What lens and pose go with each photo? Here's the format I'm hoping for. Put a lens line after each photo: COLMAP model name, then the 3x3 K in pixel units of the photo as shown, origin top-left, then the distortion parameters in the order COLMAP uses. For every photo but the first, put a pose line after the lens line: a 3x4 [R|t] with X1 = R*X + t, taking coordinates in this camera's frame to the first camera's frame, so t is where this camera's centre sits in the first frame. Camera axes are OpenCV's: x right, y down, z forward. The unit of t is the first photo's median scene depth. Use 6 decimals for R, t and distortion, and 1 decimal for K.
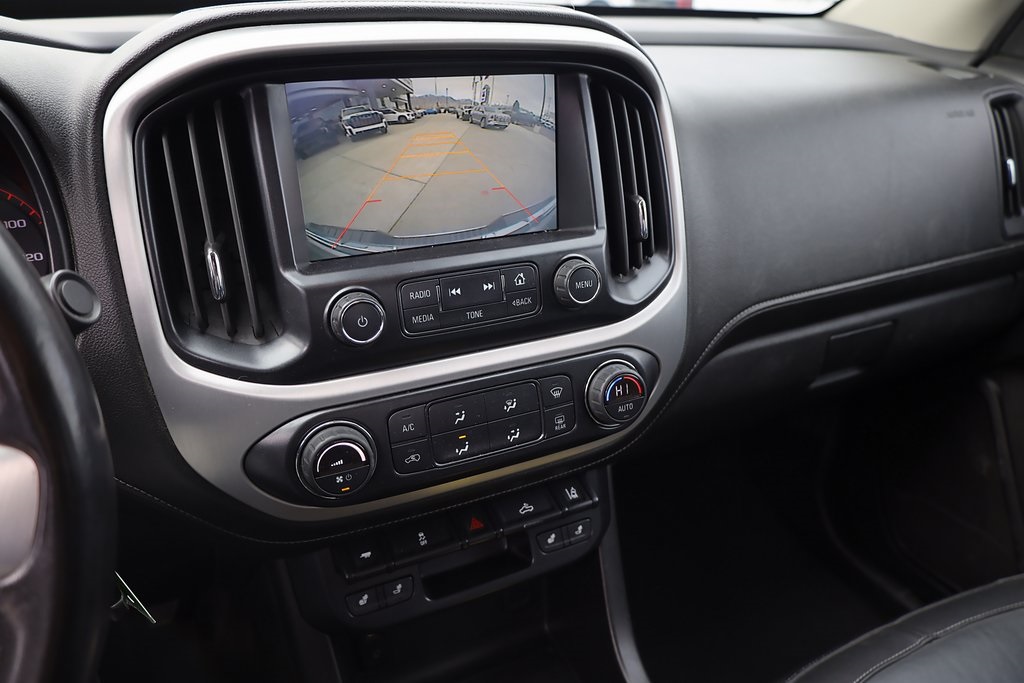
lens RADIAL K [[699.1, 0, 510.8], [0, 699.1, 338.4], [0, 0, 1]] dist [-0.005086, 0.000579]
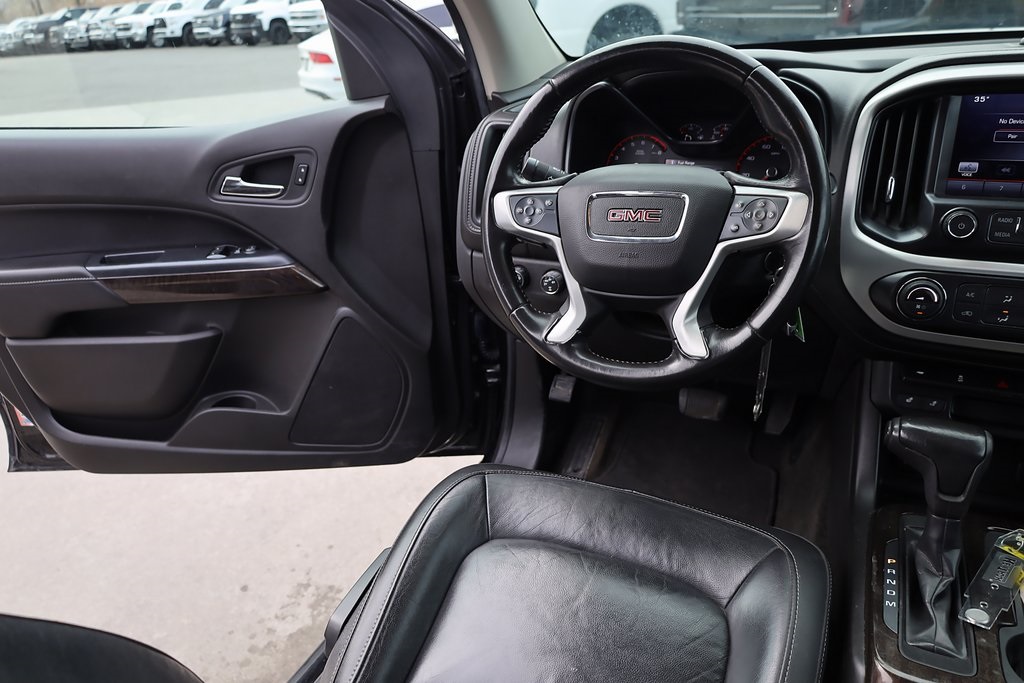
lens RADIAL K [[701.1, 0, 513.8], [0, 701.1, 345.3], [0, 0, 1]] dist [-0.011124, -0.001729]
pose [[0.615052, 0.288814, -0.733687, 0.416696], [-0.276163, 0.950467, 0.142641, 0.281550], [0.738542, 0.114885, 0.664347, -0.875663]]
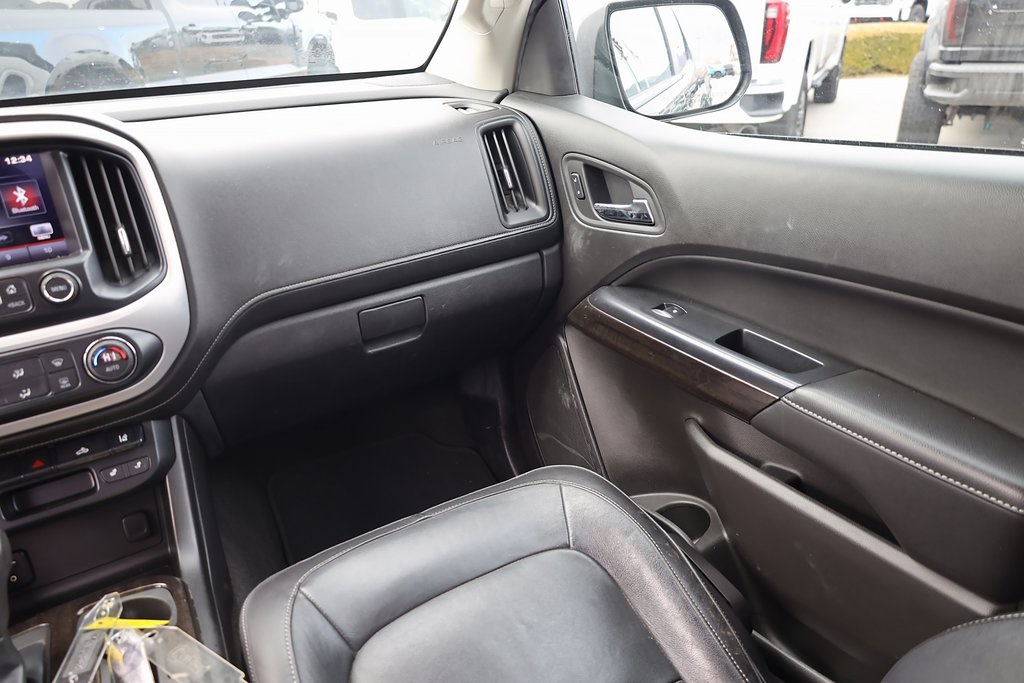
lens RADIAL K [[701.1, 0, 513.8], [0, 701.1, 345.3], [0, 0, 1]] dist [-0.011124, -0.001729]
pose [[0.991338, -0.114870, 0.063667, 0.924935], [0.117095, 0.992592, -0.032391, 0.199869], [-0.059475, 0.039566, 0.997445, -0.535674]]
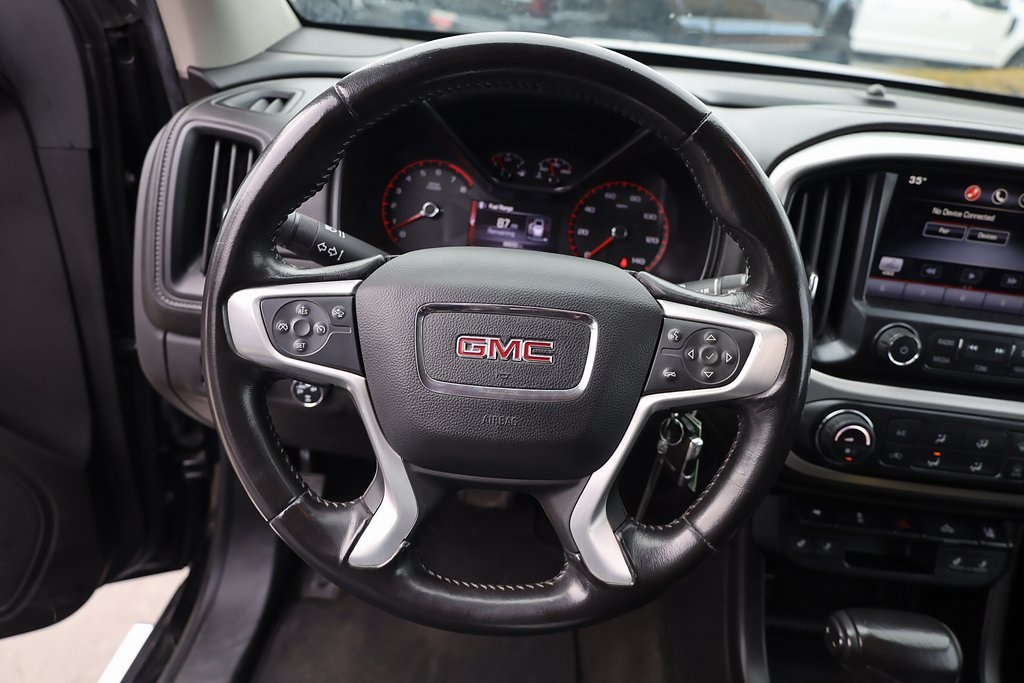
lens RADIAL K [[701.1, 0, 513.8], [0, 701.1, 345.3], [0, 0, 1]] dist [-0.011124, -0.001729]
pose [[0.875746, 0.294953, -0.382194, -0.303346], [-0.291377, 0.954139, 0.068693, 0.082302], [0.384927, 0.051205, 0.921525, -0.490280]]
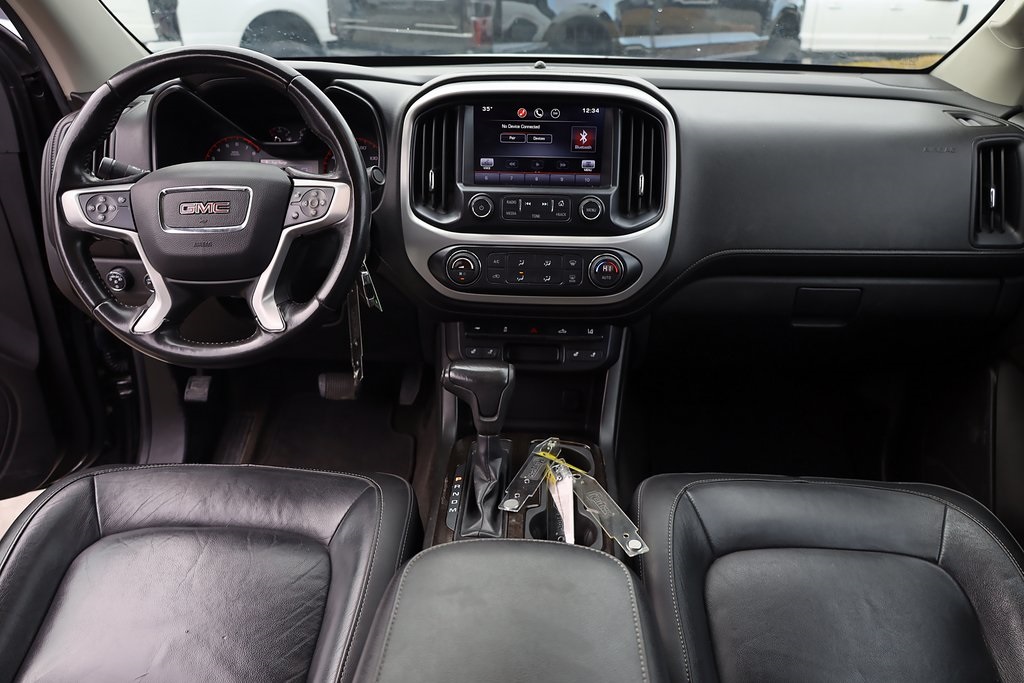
lens RADIAL K [[701.1, 0, 513.8], [0, 701.1, 345.3], [0, 0, 1]] dist [-0.011124, -0.001729]
pose [[0.885310, 0.195890, -0.421727, 0.801936], [-0.201870, 0.978924, 0.030928, 0.277102], [0.418897, 0.057753, 0.906195, -0.877495]]
